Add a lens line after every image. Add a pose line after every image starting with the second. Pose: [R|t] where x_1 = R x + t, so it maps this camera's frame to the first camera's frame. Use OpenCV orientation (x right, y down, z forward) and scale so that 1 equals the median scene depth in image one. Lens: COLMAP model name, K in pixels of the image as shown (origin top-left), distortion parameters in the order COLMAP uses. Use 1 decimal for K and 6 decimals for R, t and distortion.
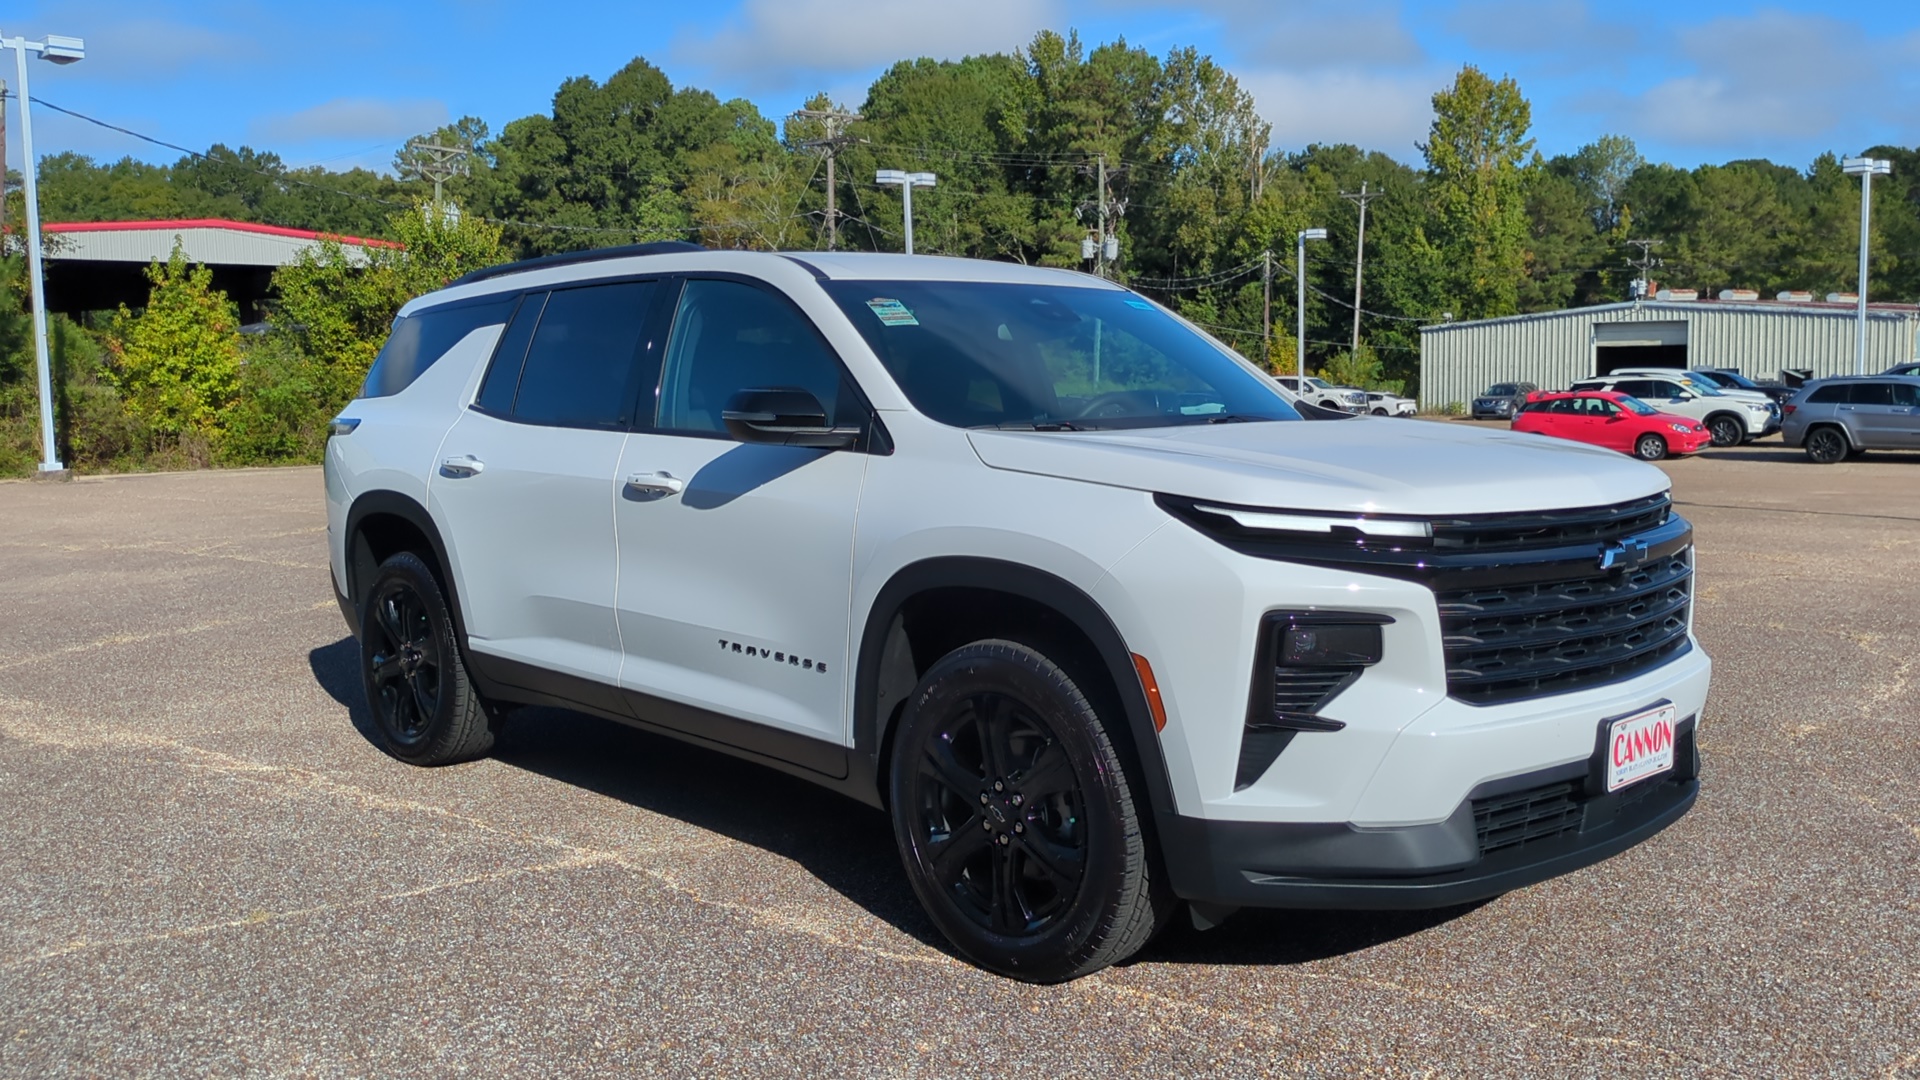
lens RADIAL K [[1663.4, 0, 970.2], [0, 1663.4, 542.5], [0, 0, 1]] dist [0.051753, -0.059481]
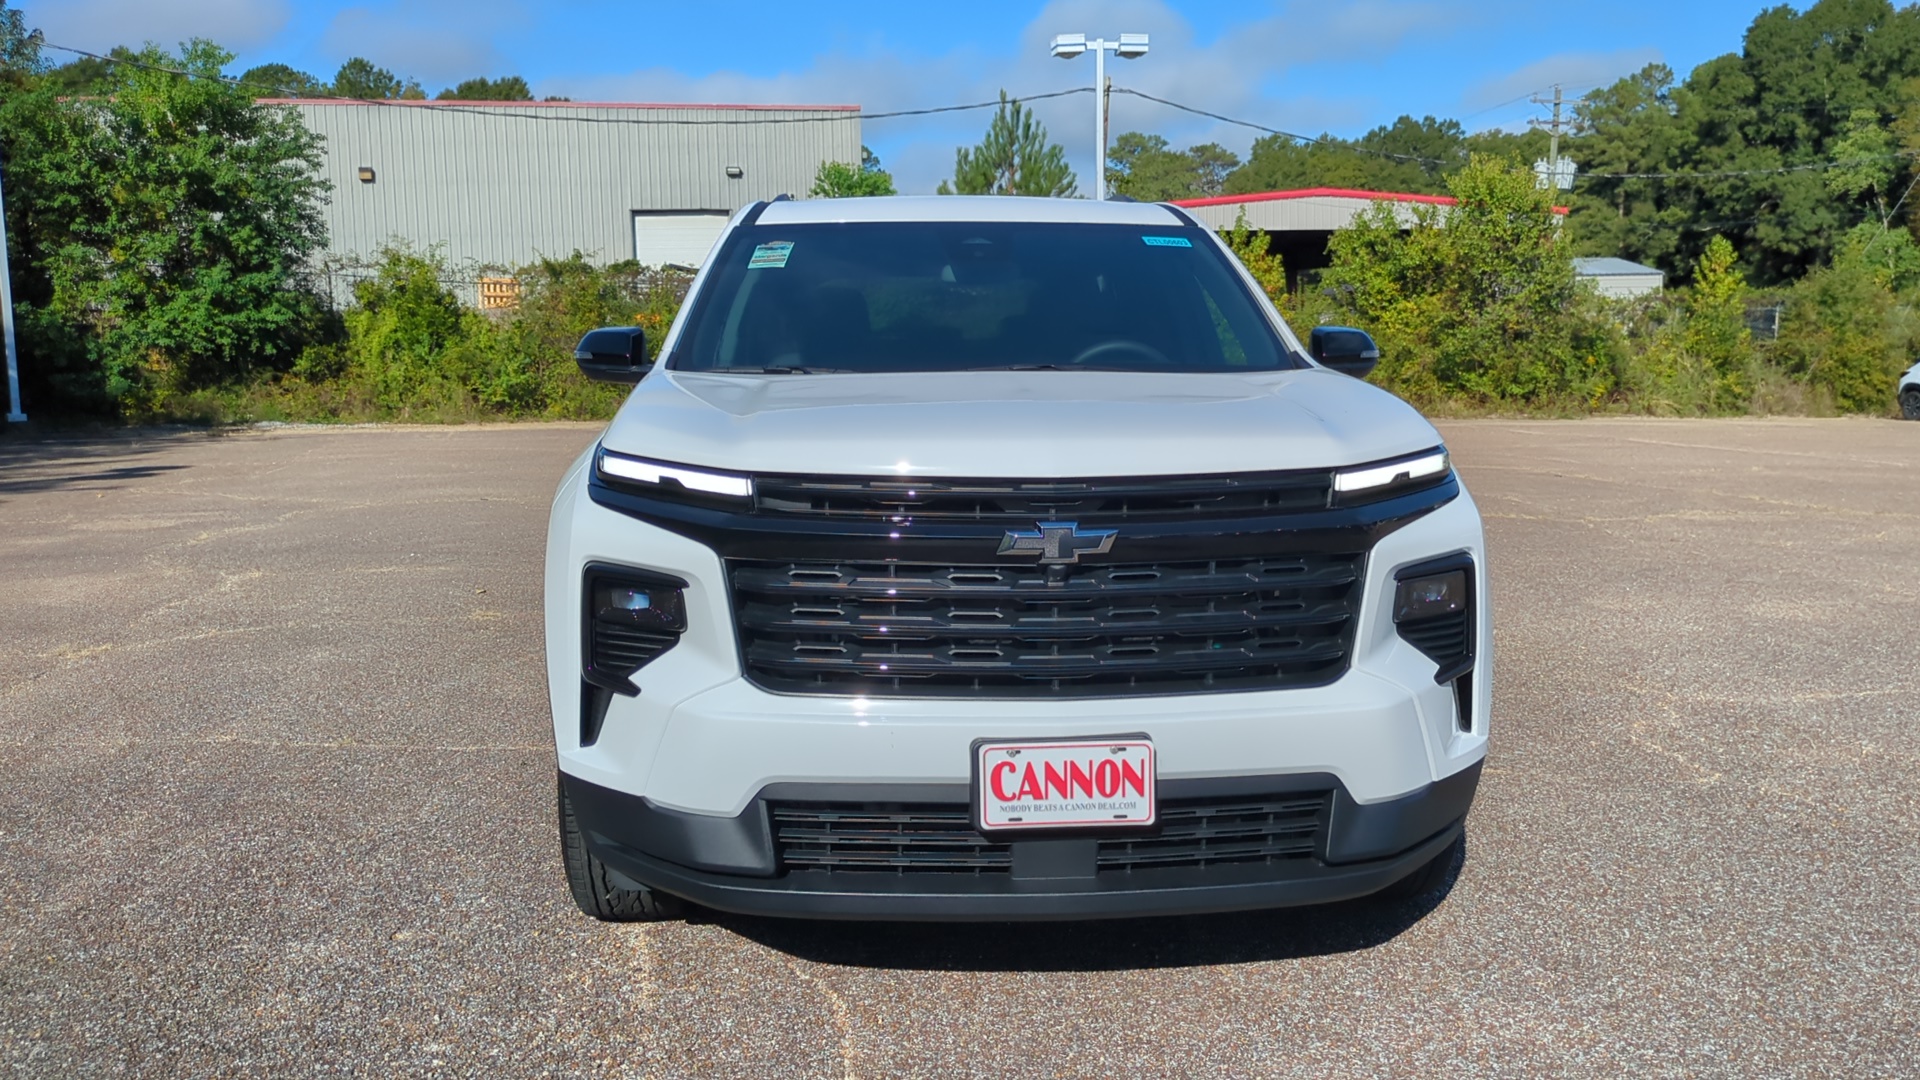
lens RADIAL K [[1663.4, 0, 959.7], [0, 1663.4, 544.4], [0, 0, 1]] dist [0.051753, -0.059481]
pose [[0.773911, 0.084073, -0.627689, 0.035926], [-0.068591, 0.996446, 0.048894, -0.001130], [0.629569, 0.005214, 0.776927, 0.015128]]
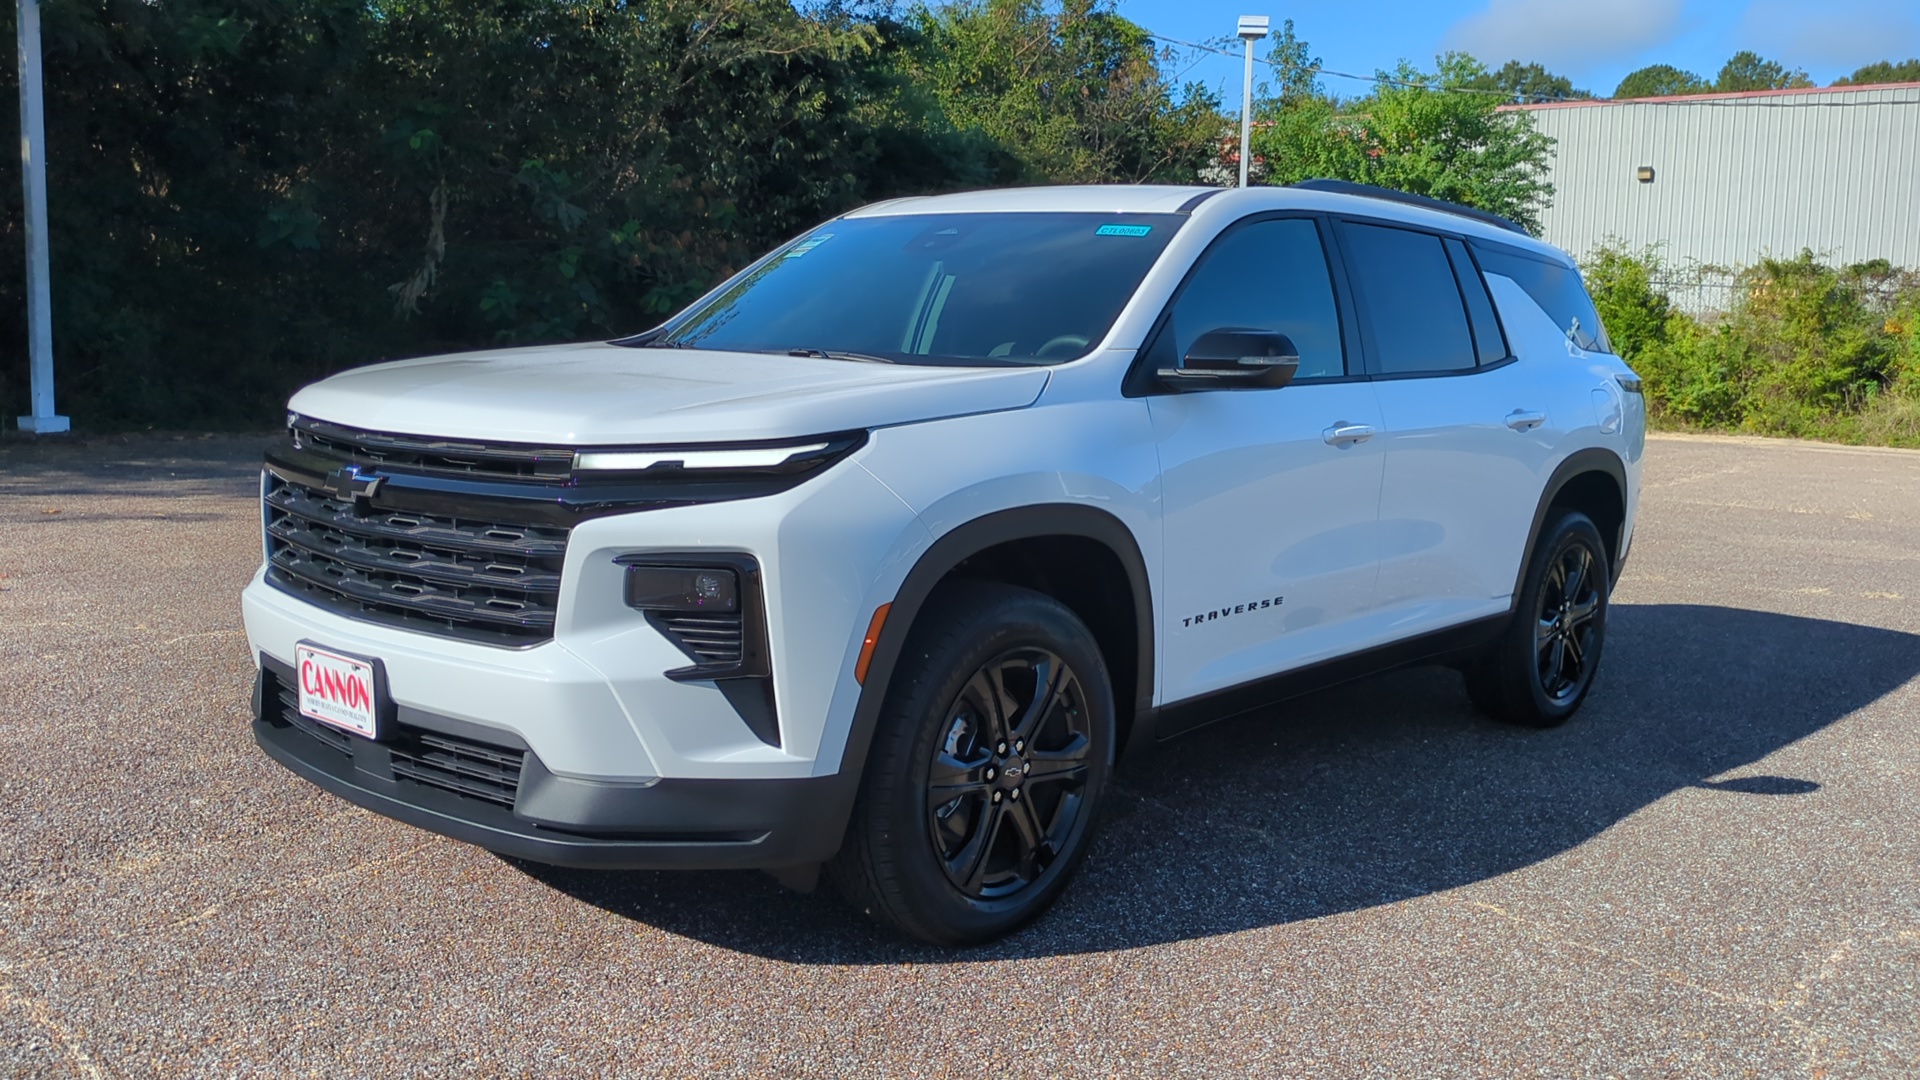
lens RADIAL K [[1663.4, 0, 950.0], [0, 1663.4, 543.0], [0, 0, 1]] dist [0.051753, -0.059481]
pose [[0.133275, 0.143717, -0.980604, 0.057609], [-0.134379, 0.982913, 0.125792, -0.005267], [0.981927, 0.115008, 0.150310, 0.050440]]
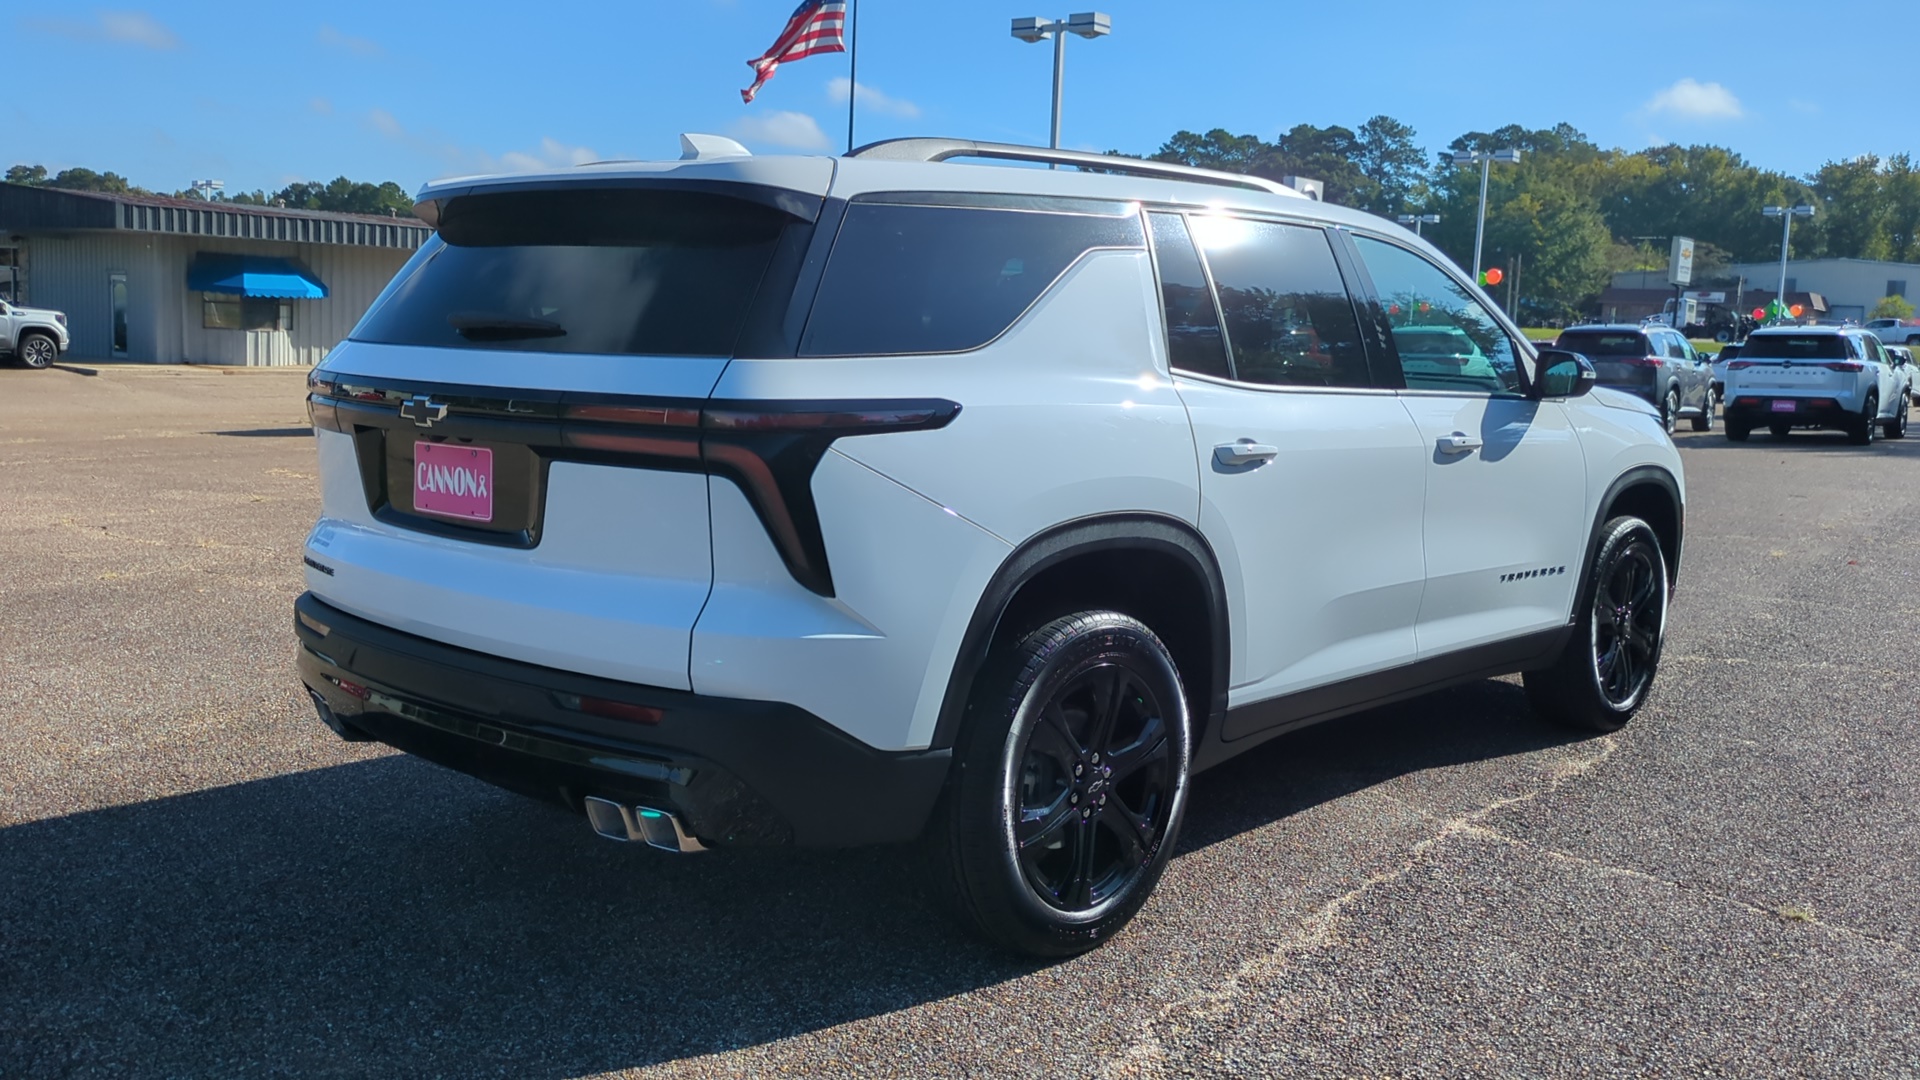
lens RADIAL K [[1663.4, 0, 966.9], [0, 1663.4, 539.7], [0, 0, 1]] dist [0.051753, -0.059481]
pose [[-0.083056, -0.115450, 0.989835, -0.064995], [0.071391, 0.990025, 0.121463, -0.006736], [-0.993984, 0.080753, -0.073986, 0.075889]]
